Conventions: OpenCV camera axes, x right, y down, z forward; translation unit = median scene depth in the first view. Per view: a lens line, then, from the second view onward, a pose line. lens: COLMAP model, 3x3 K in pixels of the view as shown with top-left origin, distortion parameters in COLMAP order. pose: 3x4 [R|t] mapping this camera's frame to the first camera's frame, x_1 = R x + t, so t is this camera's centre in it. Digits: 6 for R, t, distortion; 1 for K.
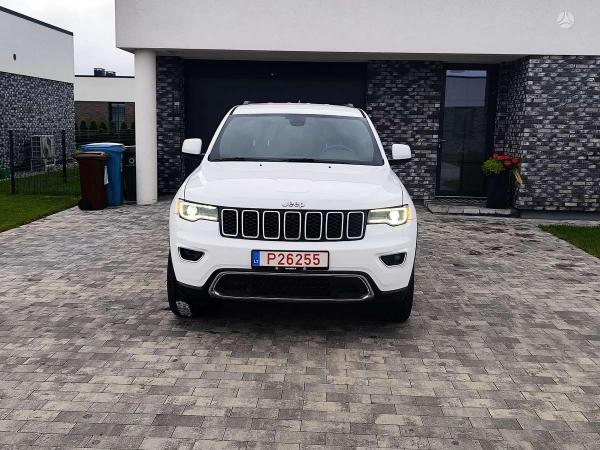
lens RADIAL K [[680.1, 0, 300.0], [0, 680.1, 225.0], [0, 0, 1]] dist [0.038062, -0.032492]
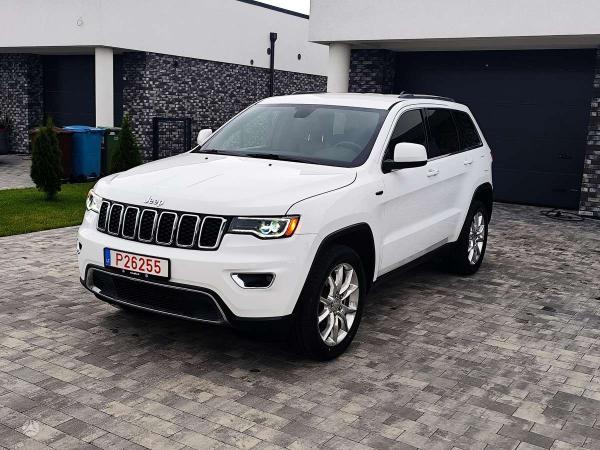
lens RADIAL K [[680.1, 0, 300.0], [0, 680.1, 225.0], [0, 0, 1]] dist [0.038062, -0.032492]
pose [[0.858371, 0.098006, -0.503582, 0.570149], [-0.098373, 0.994812, 0.025928, -0.039871], [0.503510, 0.027283, 0.863558, 0.316584]]
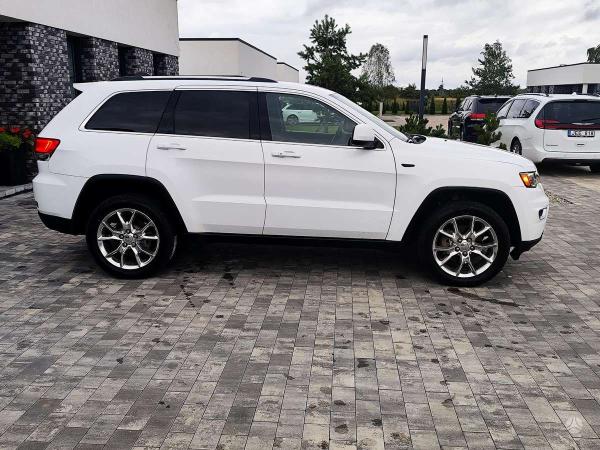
lens RADIAL K [[592.8, 0, 300.0], [0, 592.8, 225.0], [0, 0, 1]] dist [0.010058, -0.000311]
pose [[0.028640, -0.233202, 0.972006, -1.193616], [0.143114, 0.963344, 0.226907, -0.236379], [-0.989292, 0.132609, 0.060965, 1.334935]]
